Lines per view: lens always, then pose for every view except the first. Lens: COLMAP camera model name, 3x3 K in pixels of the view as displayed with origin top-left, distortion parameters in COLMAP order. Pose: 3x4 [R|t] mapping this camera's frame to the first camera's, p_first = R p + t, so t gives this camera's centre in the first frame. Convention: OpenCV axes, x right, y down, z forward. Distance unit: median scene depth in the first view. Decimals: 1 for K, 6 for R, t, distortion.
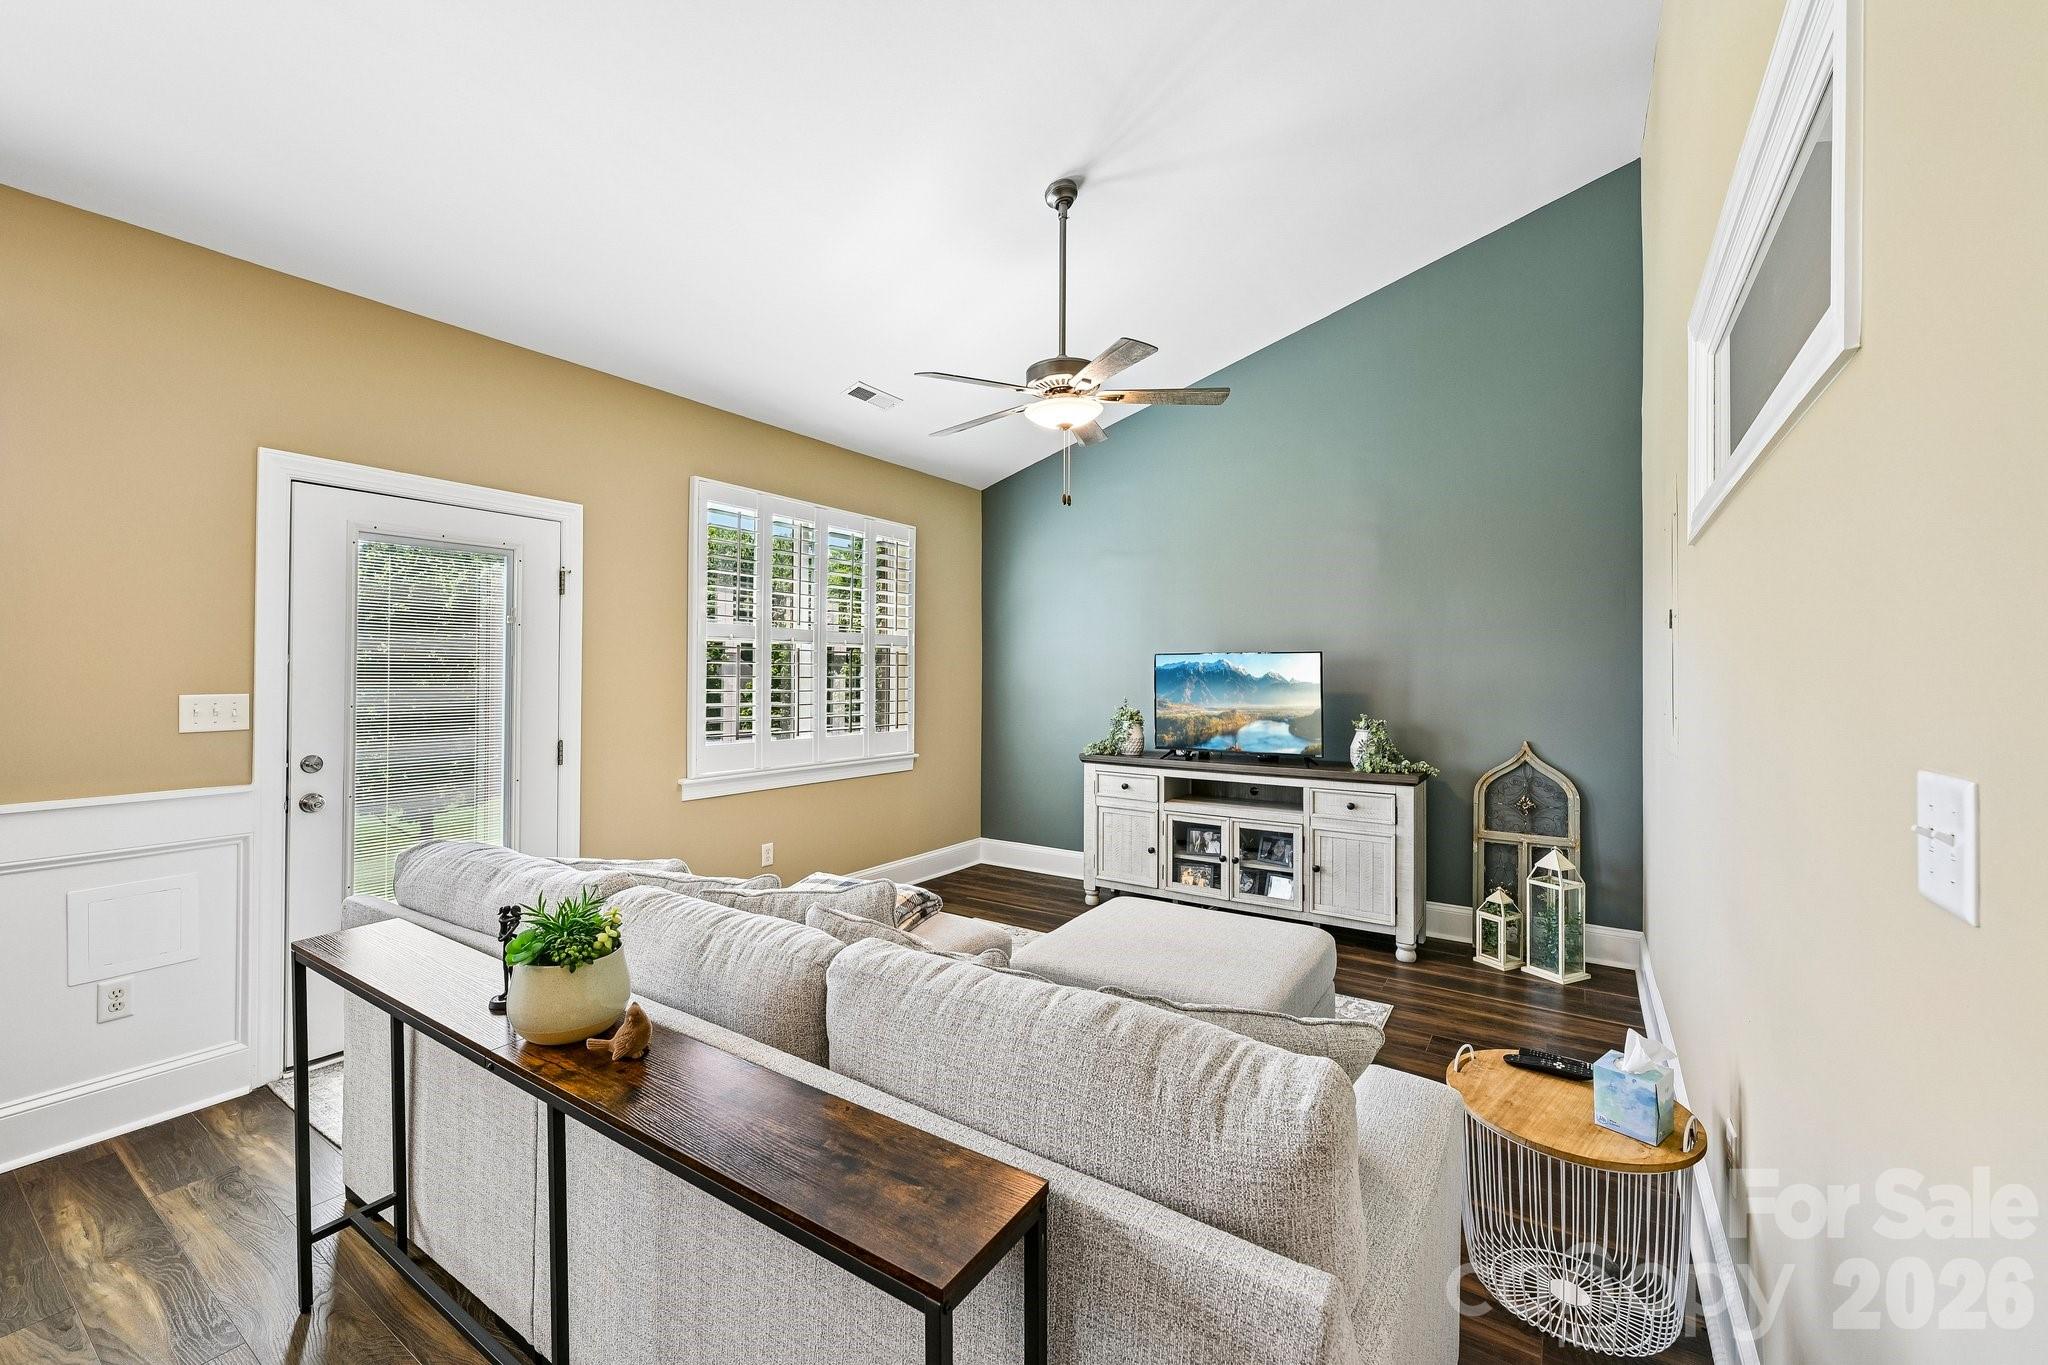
lens RADIAL K [[824.8, 0, 1018.8], [0, 824.8, 675.6], [0, 0, 1]] dist [-0.001441, -0.000548]
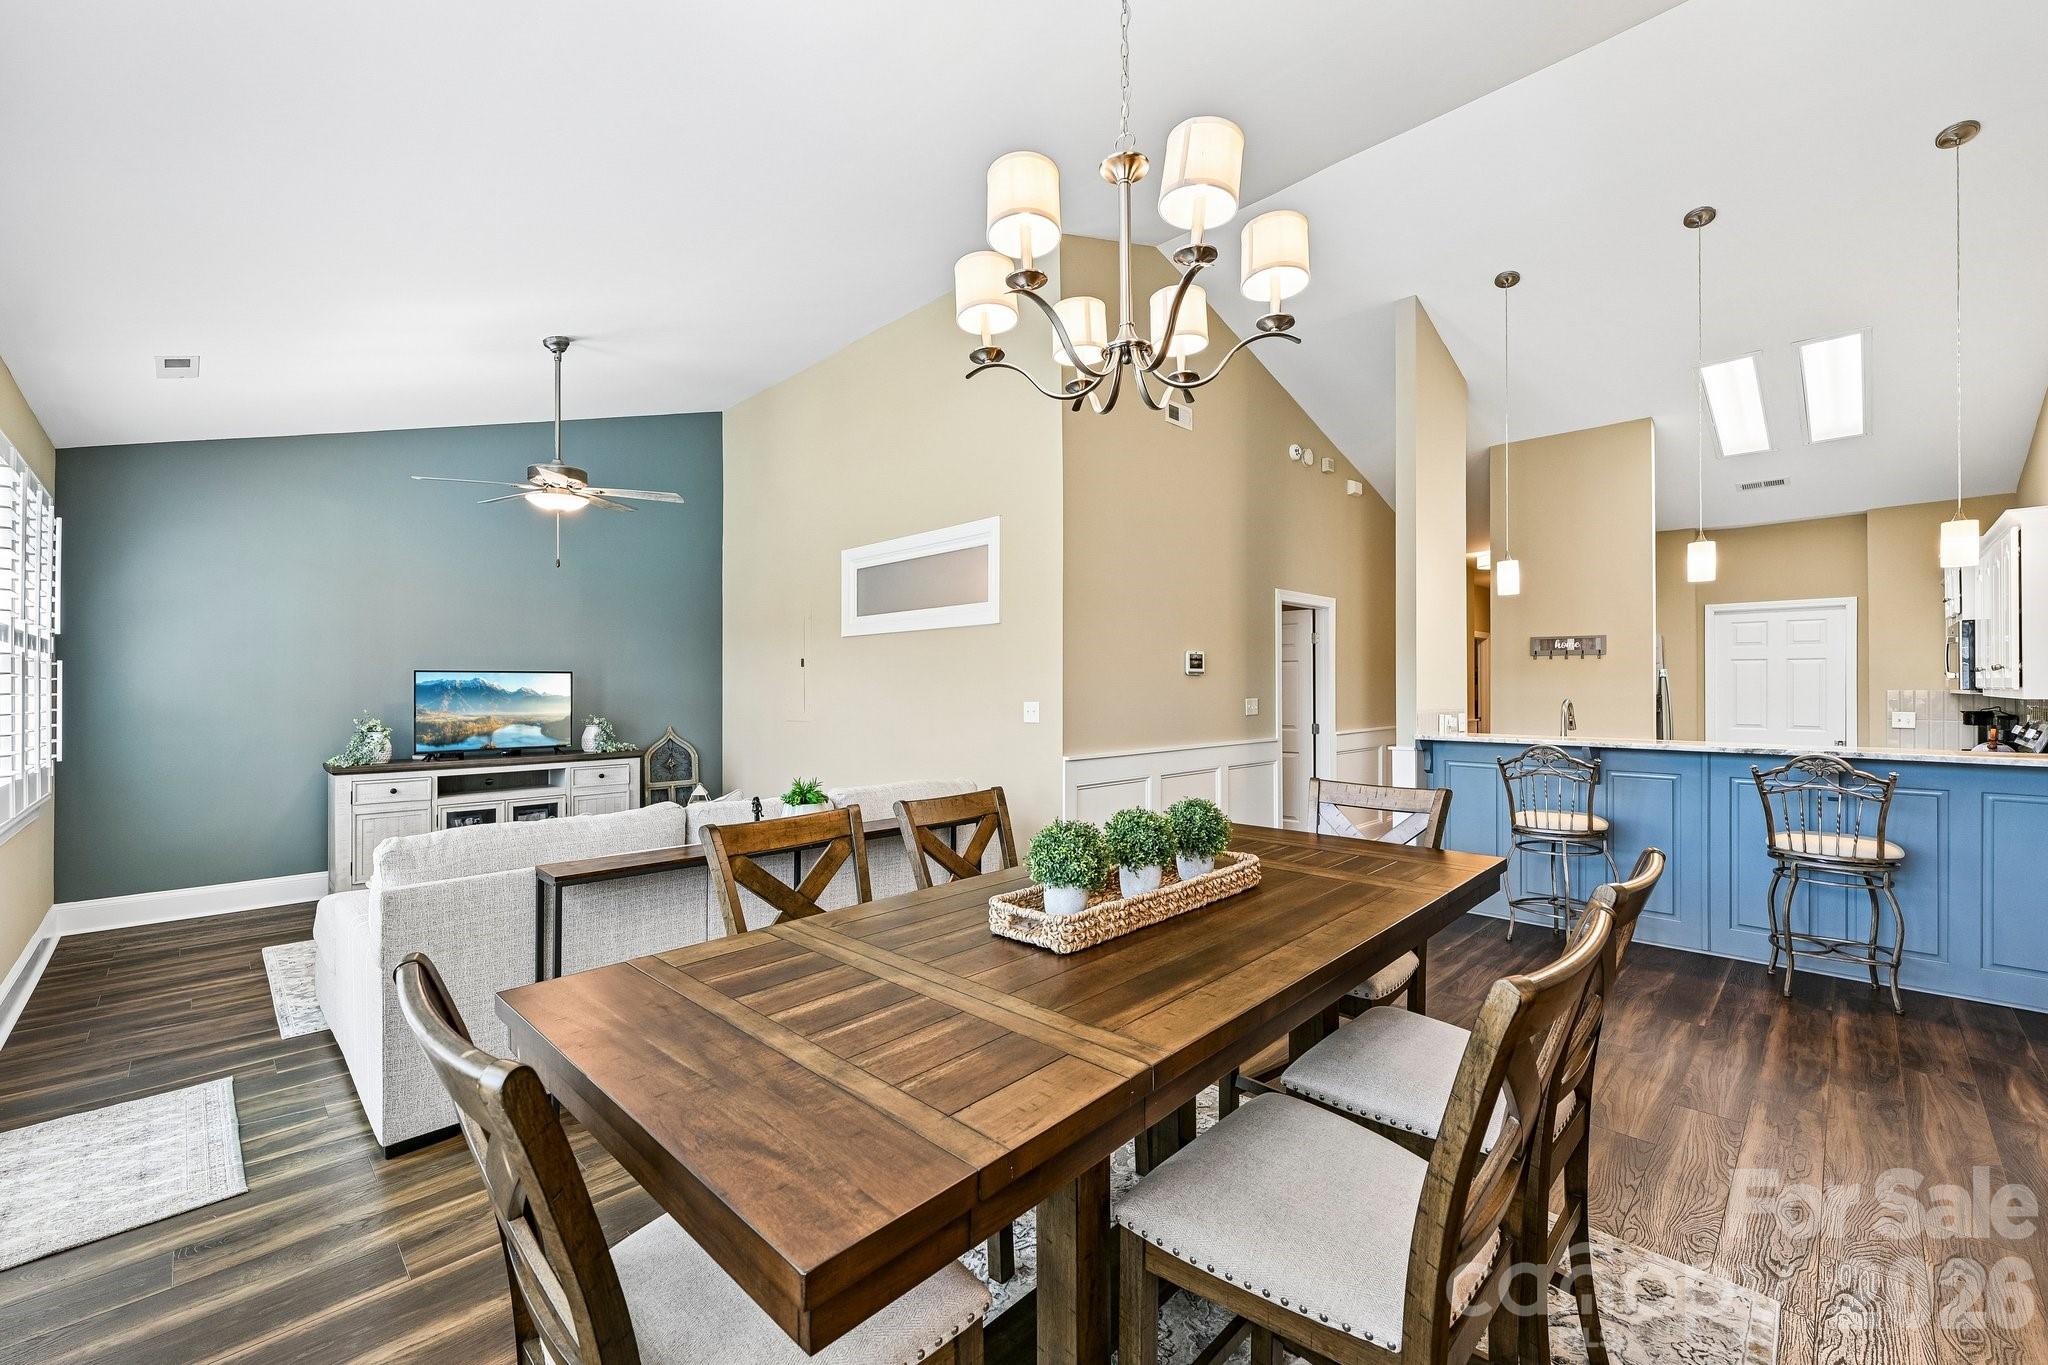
lens RADIAL K [[834.9, 0, 1024.0], [0, 834.9, 682.5], [0, 0, 1]] dist [0.000627, 0.000021]
pose [[0.181552, 0.003369, 0.983376, -0.890543], [0.004180, 0.999982, -0.004197, -0.003008], [-0.983373, 0.004873, 0.181534, -0.035719]]
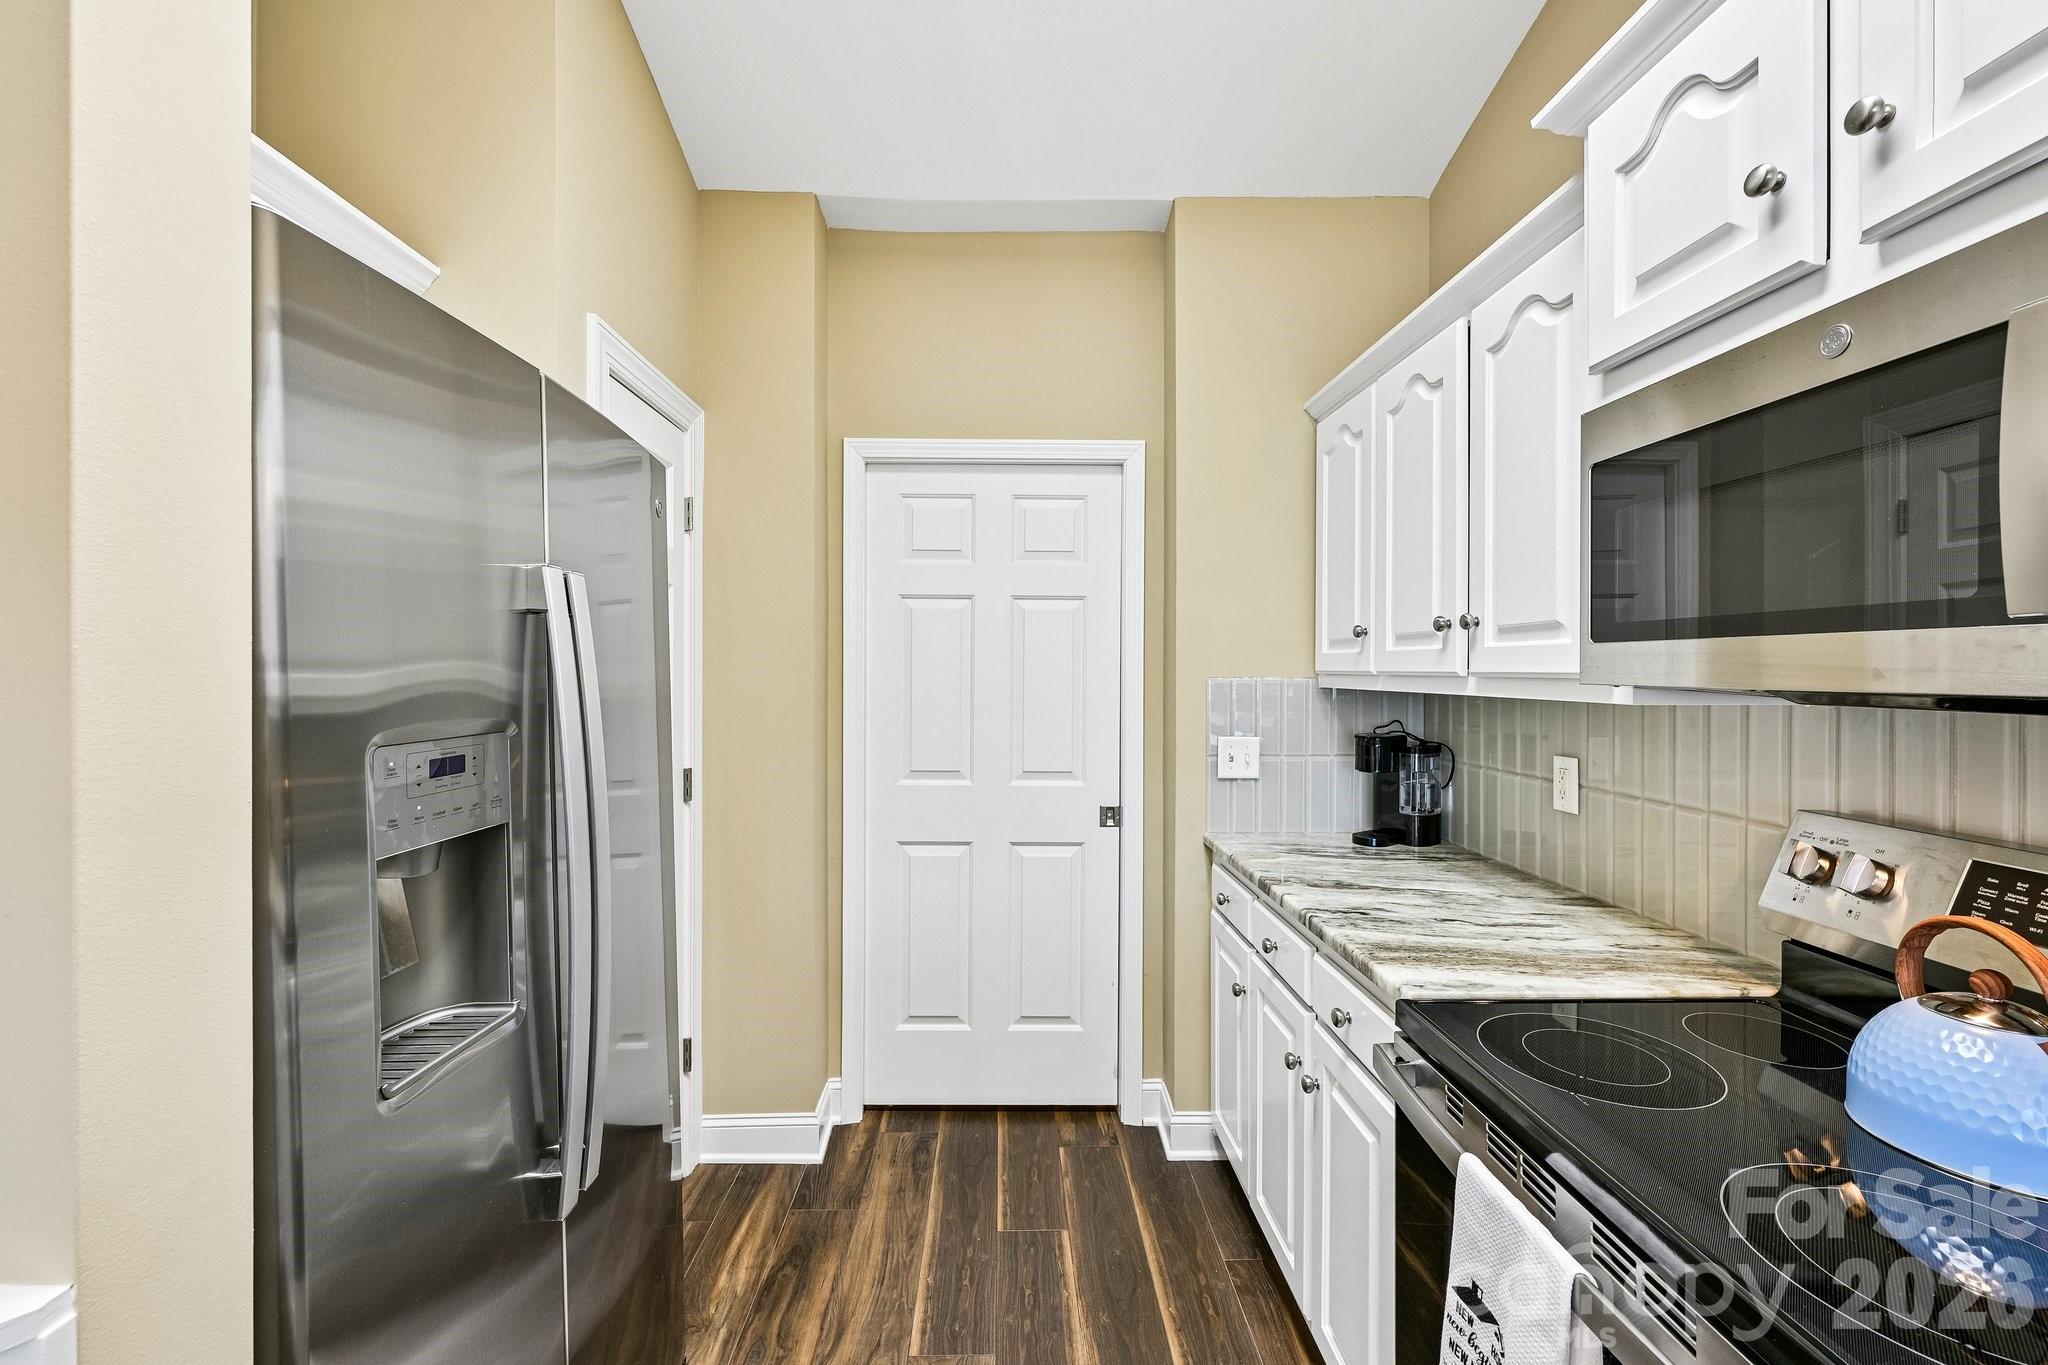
lens RADIAL K [[824.8, 0, 1018.8], [0, 824.8, 675.6], [0, 0, 1]] dist [-0.001441, -0.000548]
pose [[-0.597626, -0.011267, 0.801696, 0.433474], [-0.003753, 0.999930, 0.011256, 0.001975], [-0.801766, 0.003718, -0.597626, -0.810691]]
